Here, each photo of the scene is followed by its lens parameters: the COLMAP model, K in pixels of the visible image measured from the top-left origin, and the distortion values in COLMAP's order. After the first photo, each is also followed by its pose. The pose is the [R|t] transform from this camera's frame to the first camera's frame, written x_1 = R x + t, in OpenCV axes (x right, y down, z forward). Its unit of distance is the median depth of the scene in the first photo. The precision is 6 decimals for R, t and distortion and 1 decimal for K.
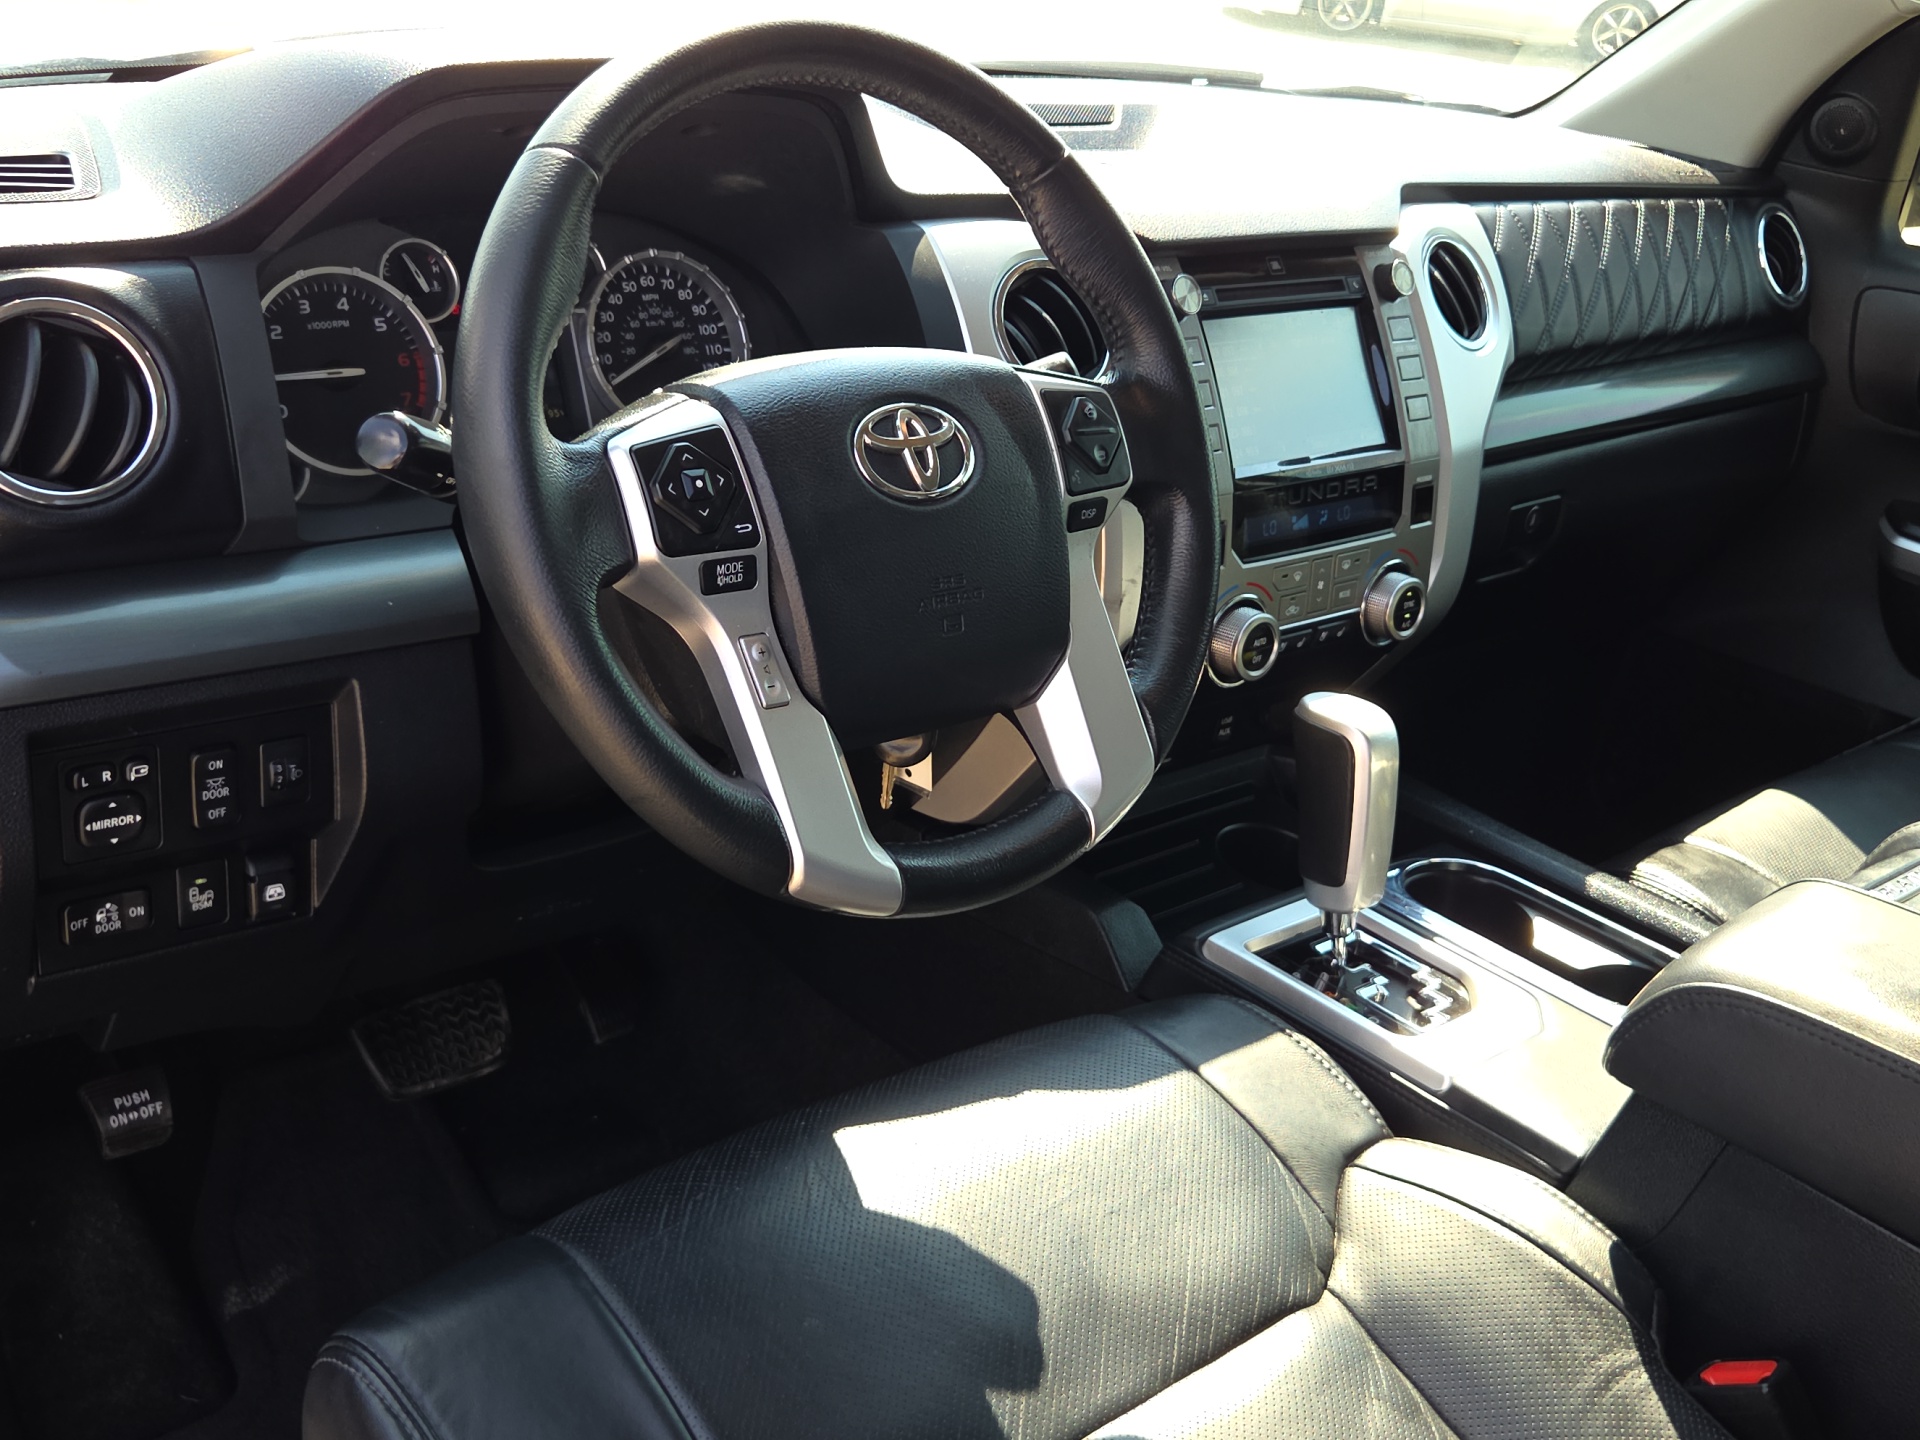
lens RADIAL K [[2052.5, 0, 971.7], [0, 2052.5, 687.5], [0, 0, 1]] dist [-0.003990, 0.000000]
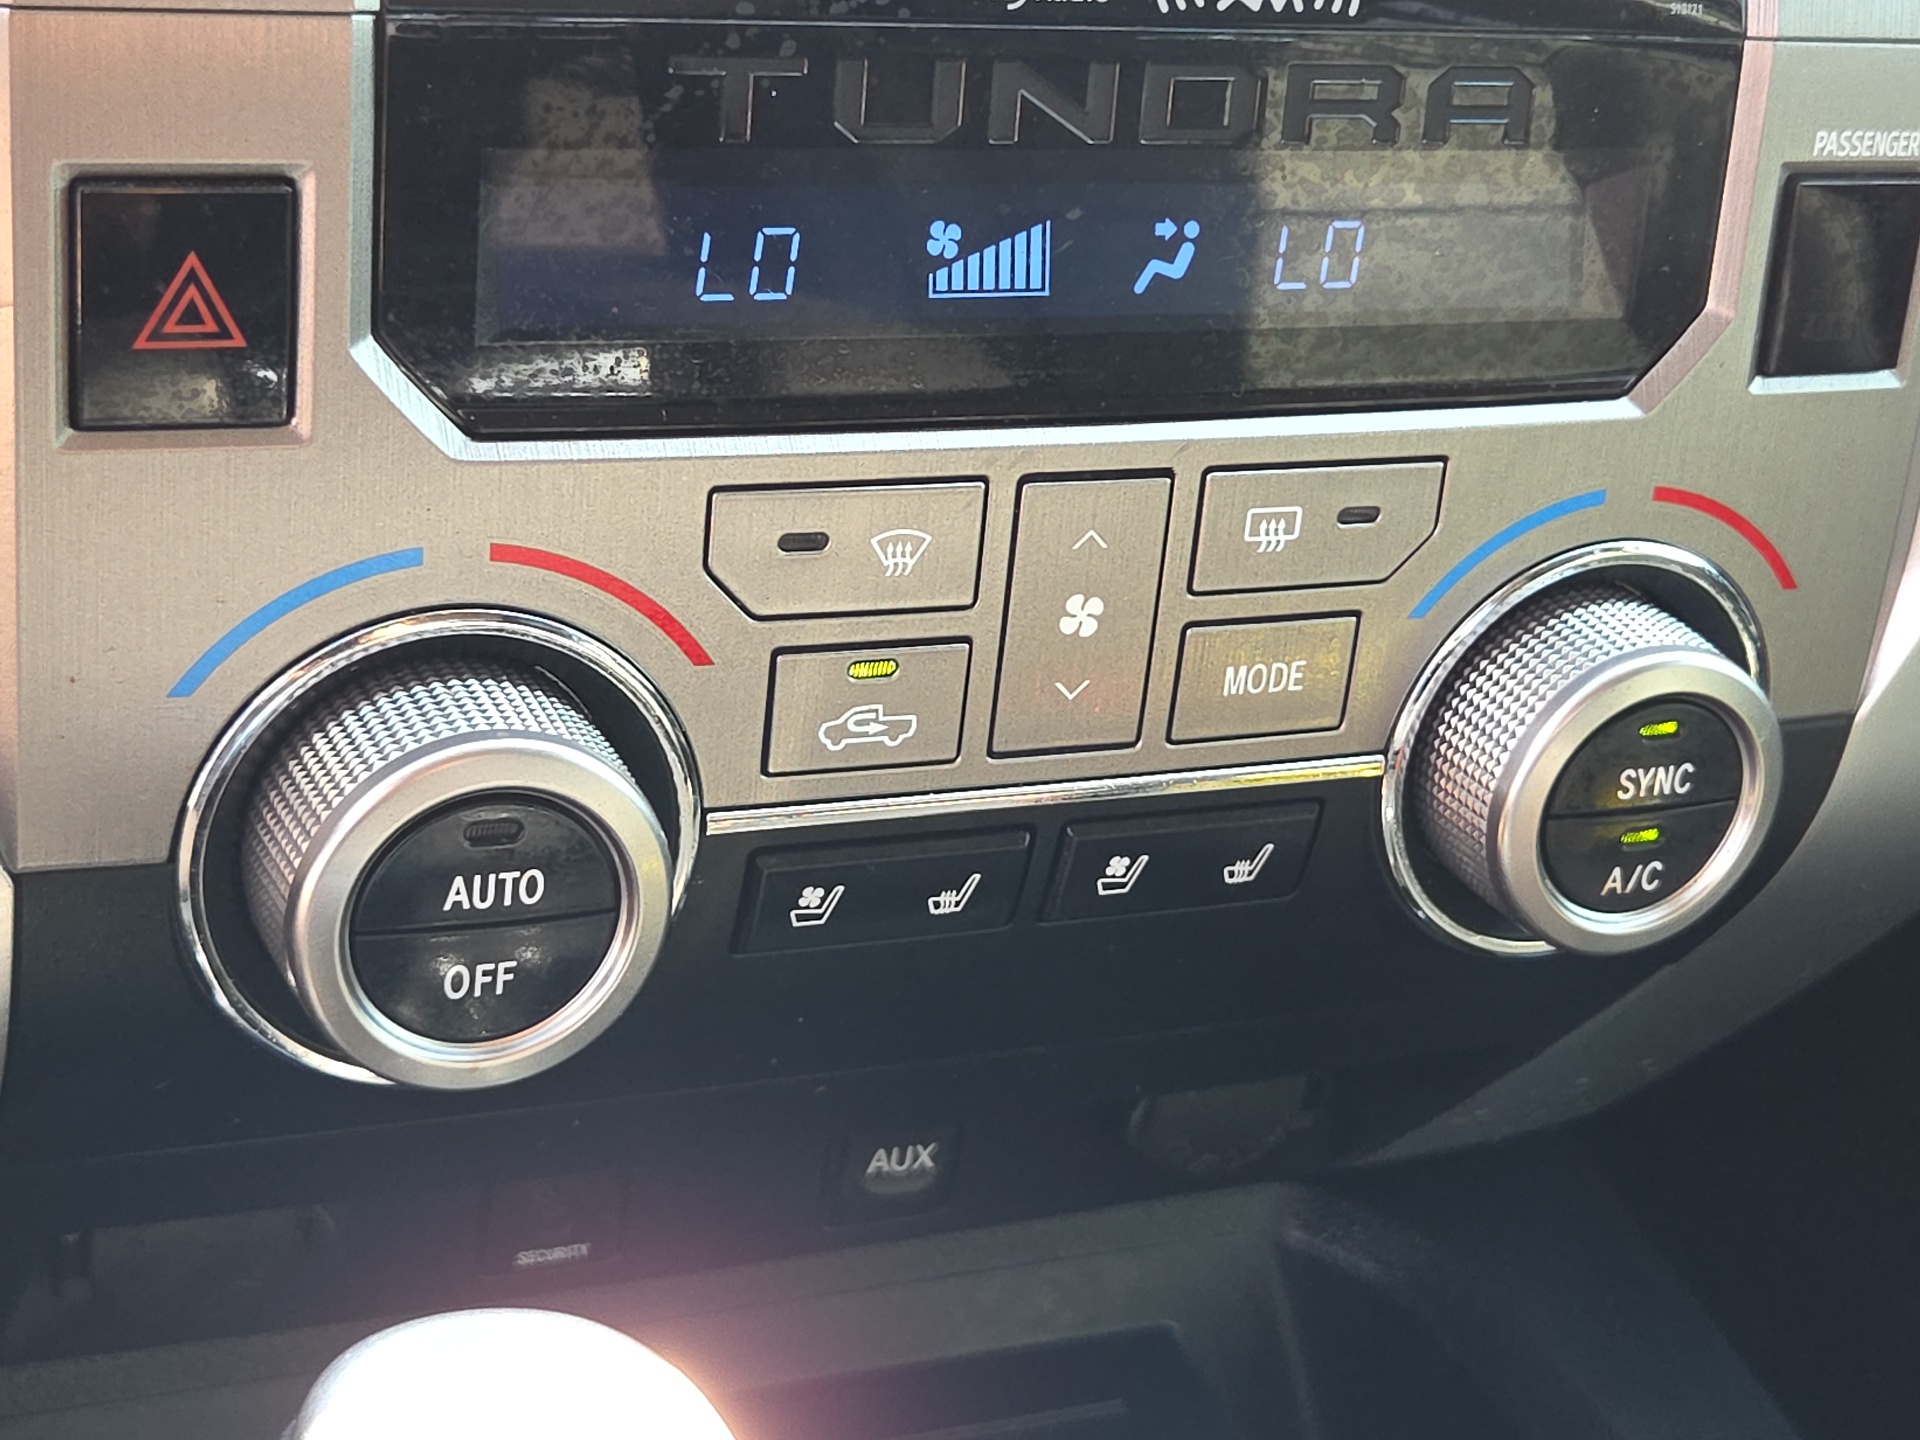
lens RADIAL K [[3316.1, 0, 960.1], [0, 3316.1, 715.2], [0, 0, 1]] dist [-0.026569, 0.000000]
pose [[0.945924, 0.171230, -0.275515, 0.302015], [-0.155410, 0.984731, 0.078434, -0.077795], [0.284739, -0.031375, 0.958092, 0.874196]]
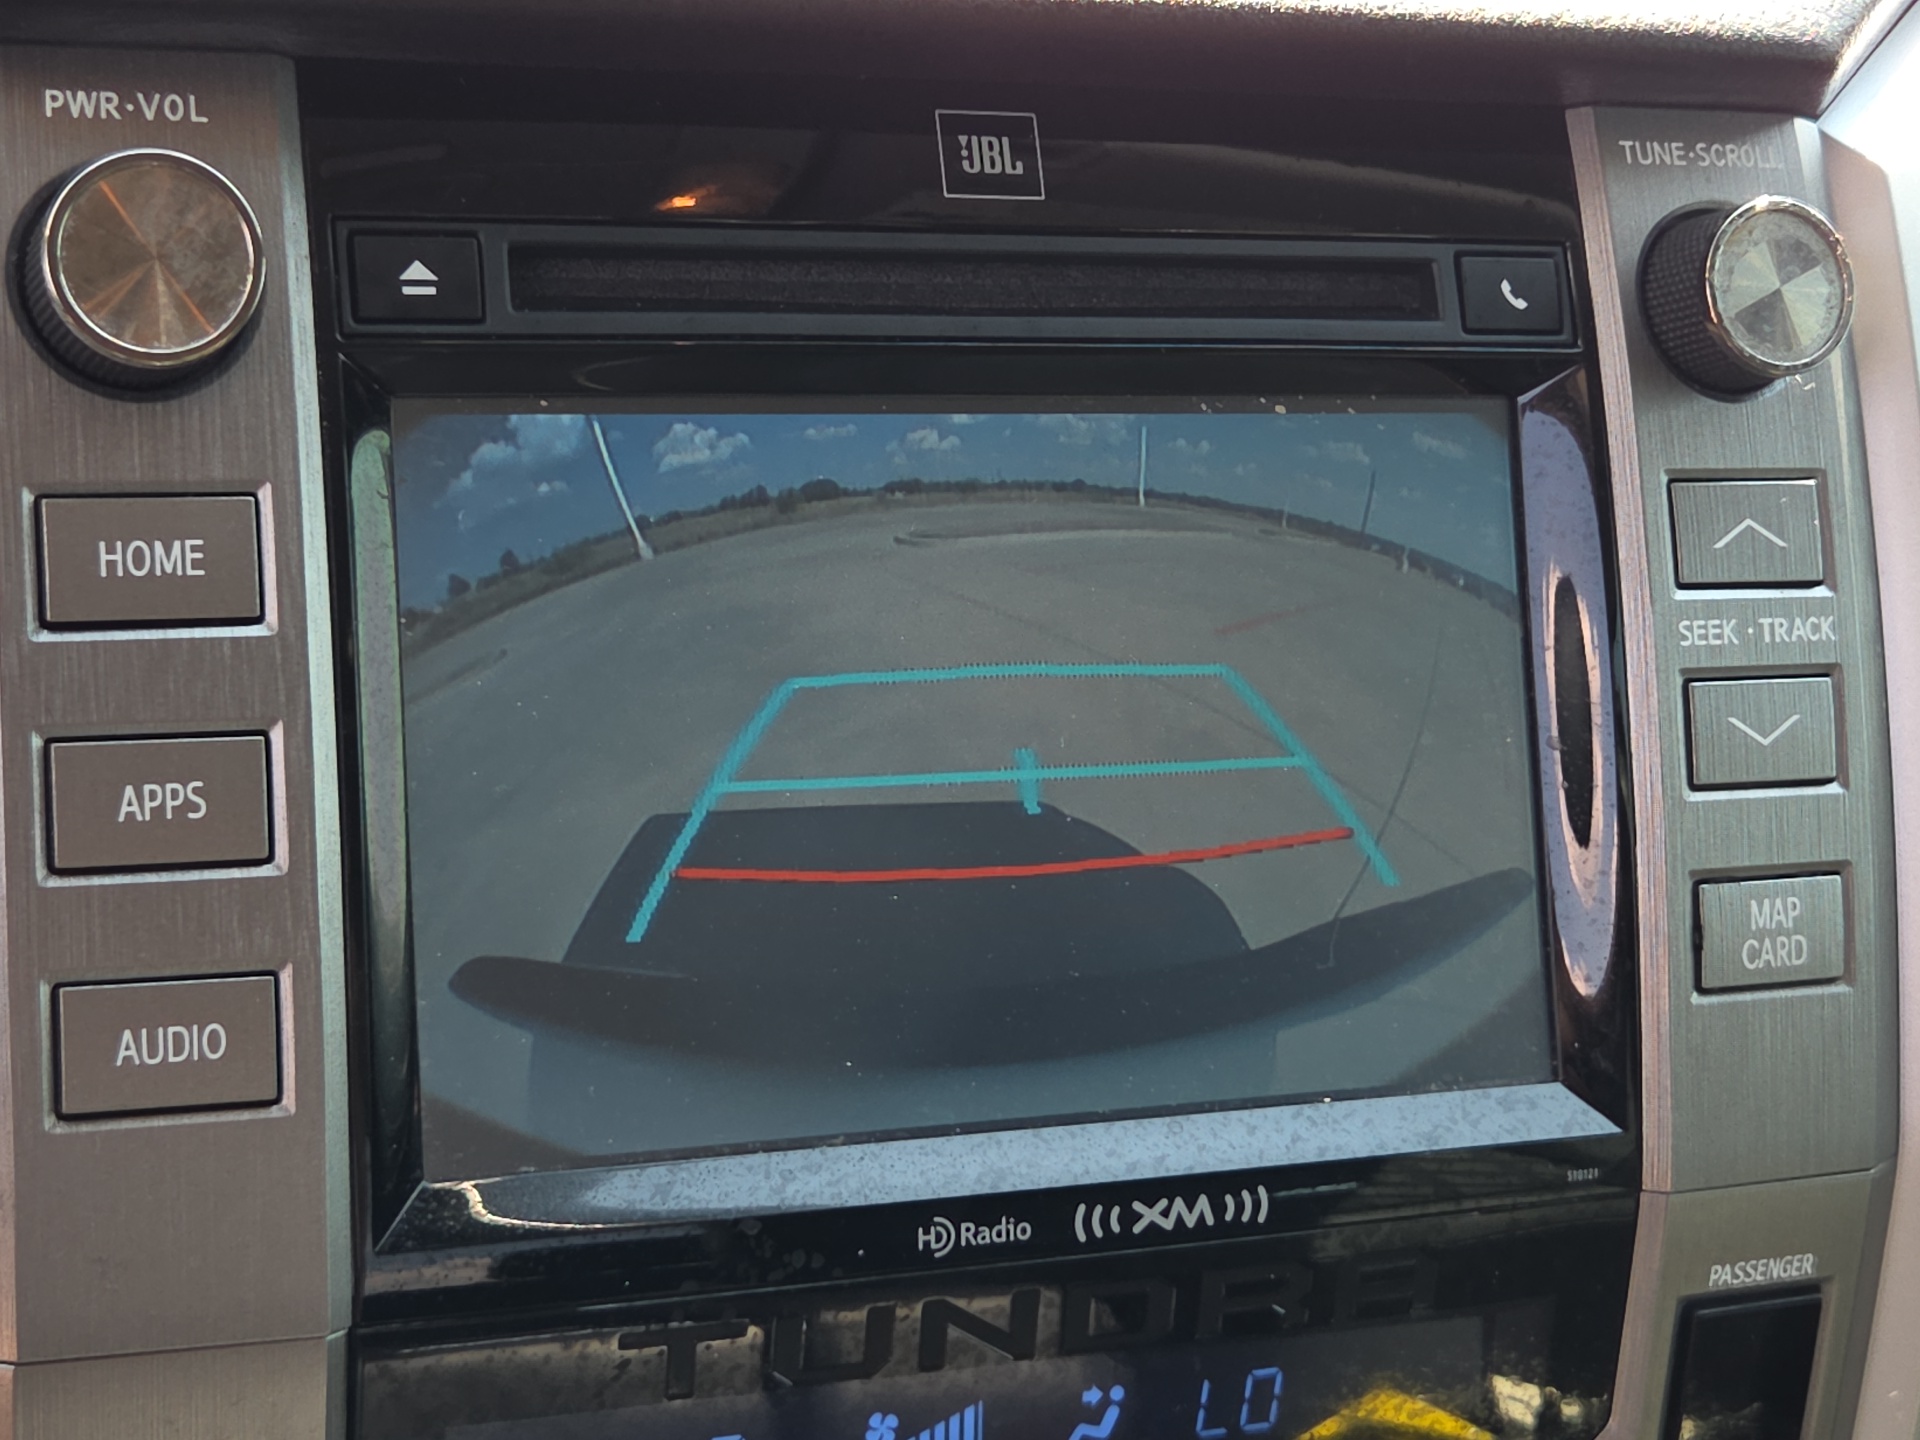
lens RADIAL K [[3316.1, 0, 964.7], [0, 3316.1, 716.1], [0, 0, 1]] dist [-0.026569, 0.000000]
pose [[0.935568, 0.156335, -0.316658, 0.311572], [-0.159824, 0.987030, 0.015099, -0.190778], [0.314912, 0.036483, 0.948420, 0.851188]]
